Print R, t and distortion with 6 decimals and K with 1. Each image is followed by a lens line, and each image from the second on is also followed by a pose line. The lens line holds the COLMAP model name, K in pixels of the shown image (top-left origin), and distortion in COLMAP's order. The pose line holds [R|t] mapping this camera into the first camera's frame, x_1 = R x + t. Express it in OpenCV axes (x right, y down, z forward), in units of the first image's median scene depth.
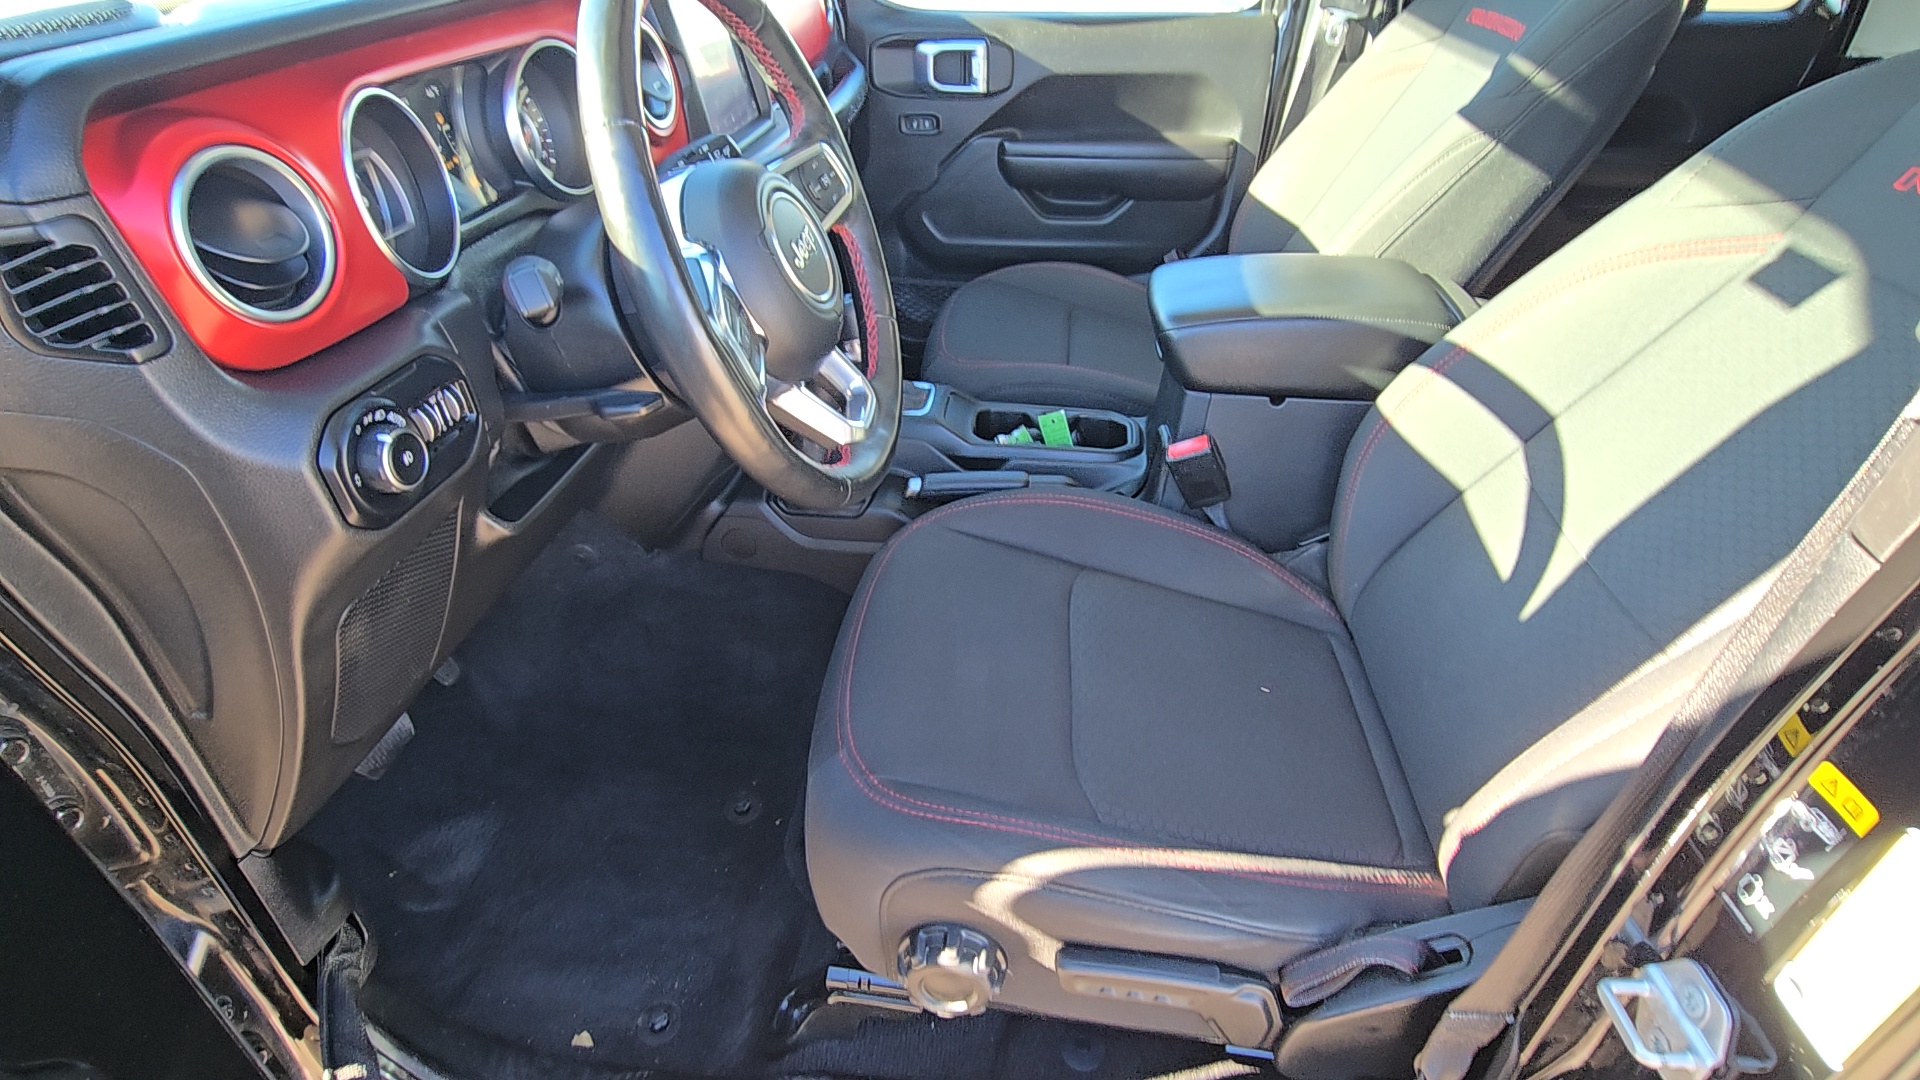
lens RADIAL K [[953.1, 0, 960.0], [0, 953.1, 540.0], [0, 0, 1]] dist [0.000183, -0.001293]
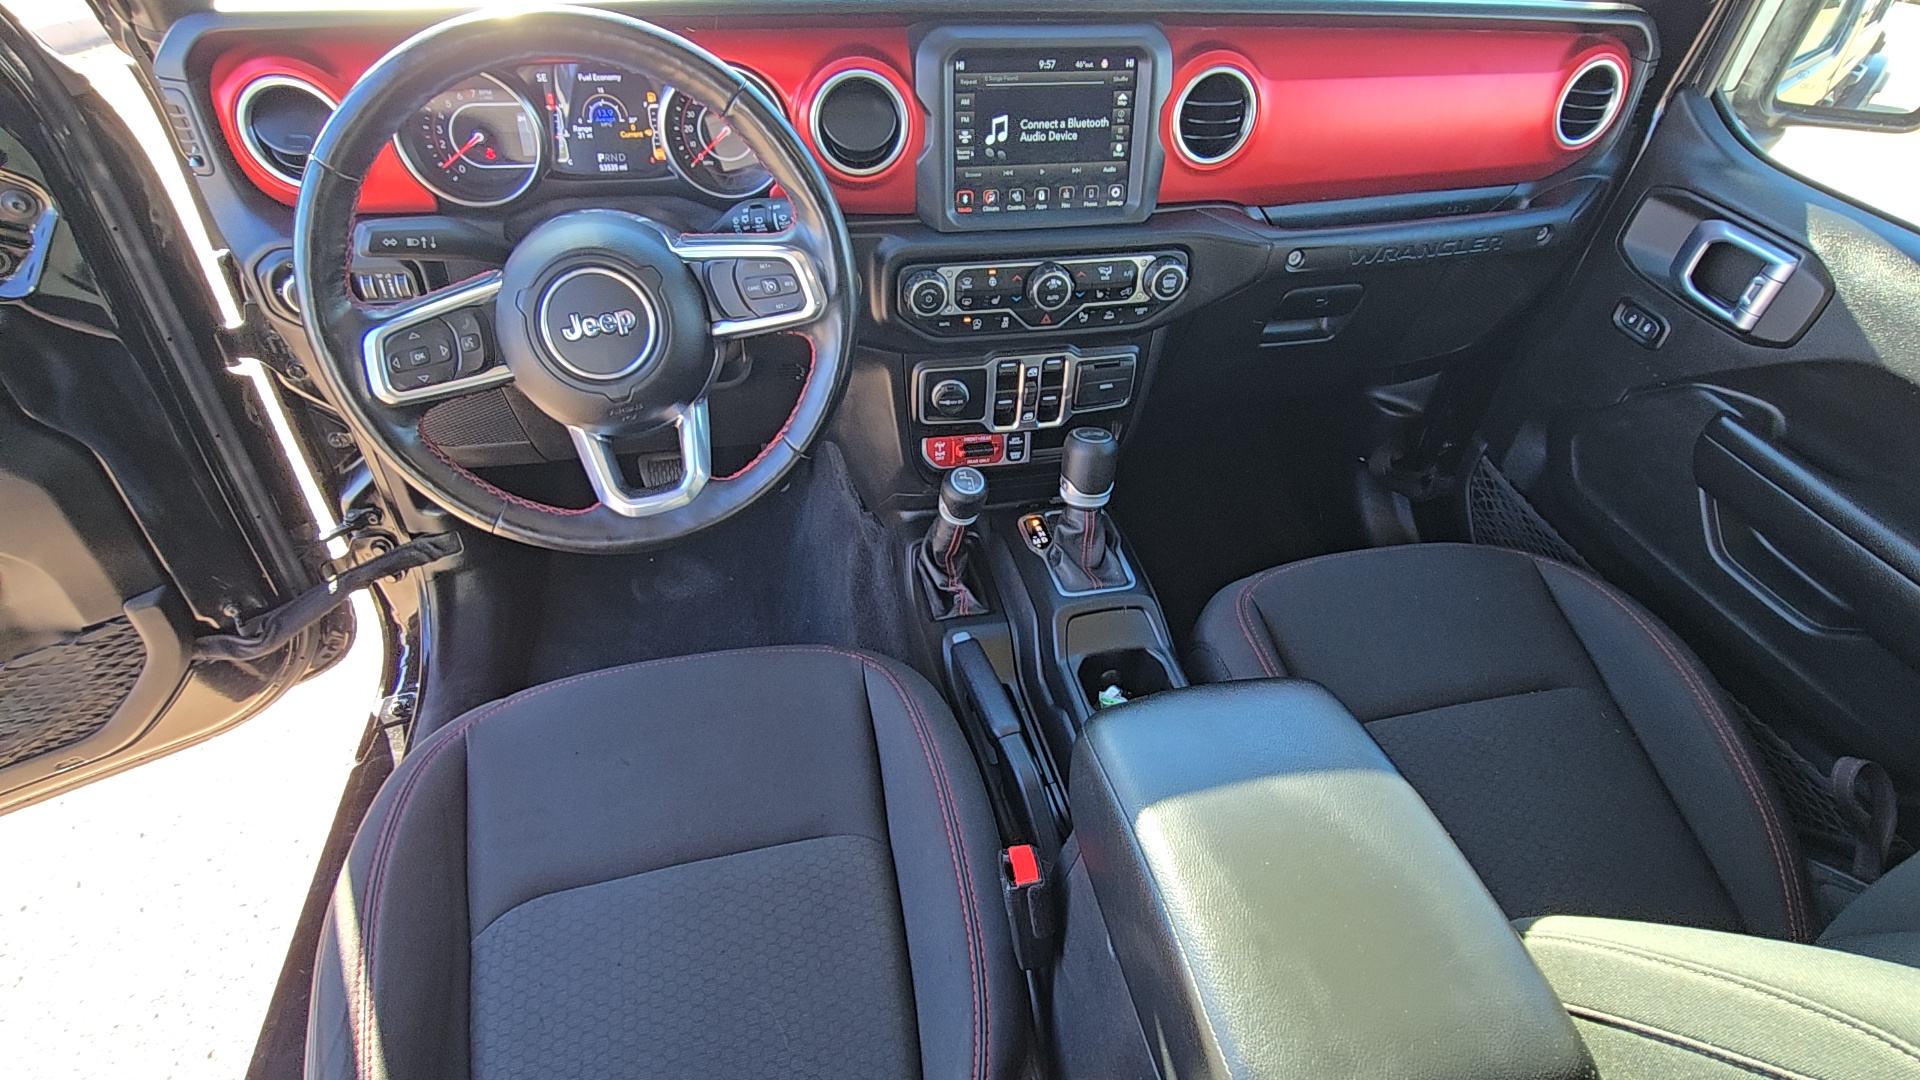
lens RADIAL K [[953.1, 0, 960.0], [0, 953.1, 540.0], [0, 0, 1]] dist [0.000183, -0.001293]
pose [[0.351137, 0.632518, -0.690379, 0.809470], [-0.571689, 0.728768, 0.376920, -0.753110], [0.741535, 0.262332, 0.617501, 0.727562]]
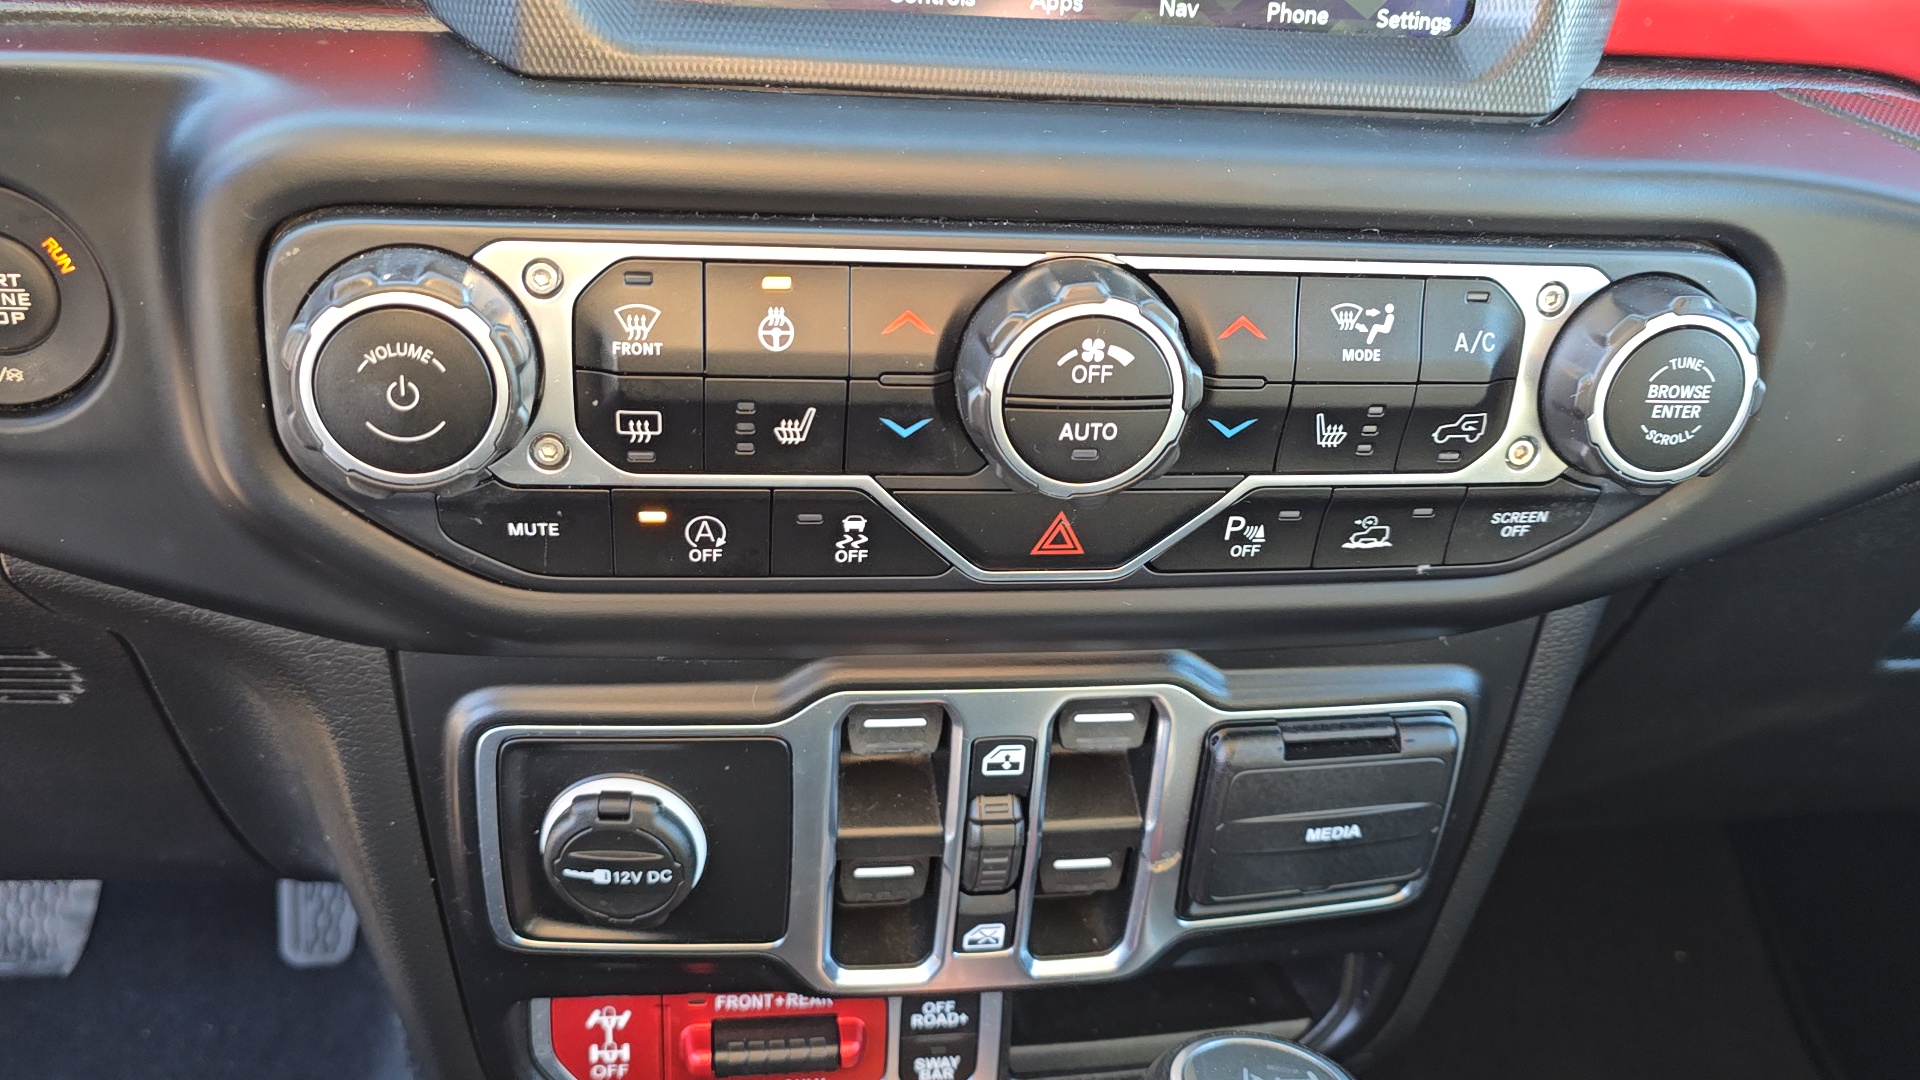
lens RADIAL K [[1710.6, 0, 973.8], [0, 1710.6, 550.8], [0, 0, 1]] dist [-0.001623, 0.000595]
pose [[0.291227, 0.513581, -0.807107, 0.096184], [-0.613556, 0.747579, 0.254313, -0.645951], [0.733986, 0.421143, 0.532826, 1.306030]]
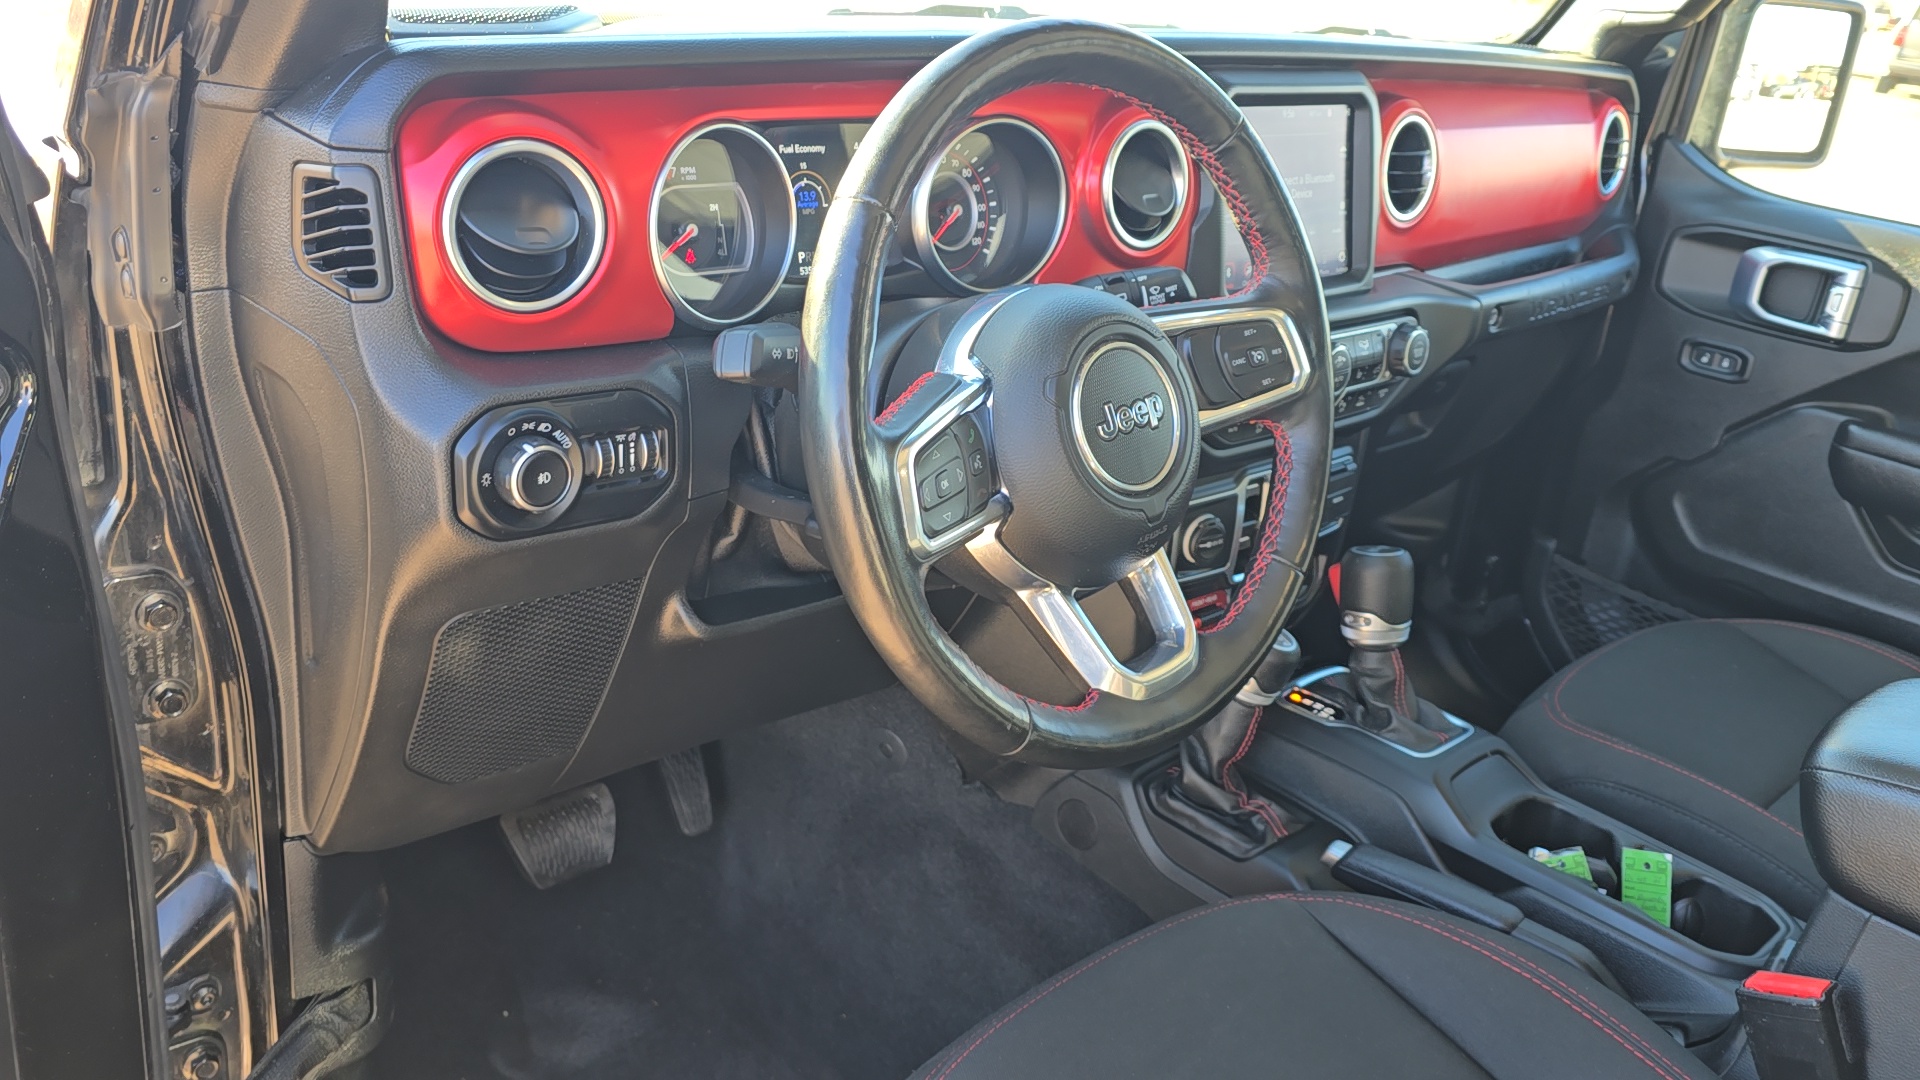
lens RADIAL K [[1561.6, 0, 960.0], [0, 1561.6, 540.0], [0, 0, 1]] dist [-0.026681, -0.005284]
pose [[0.773322, 0.310867, -0.552571, 0.406522], [-0.437061, 0.892751, -0.109420, -0.032080], [0.459294, 0.326124, 0.826252, -0.016594]]
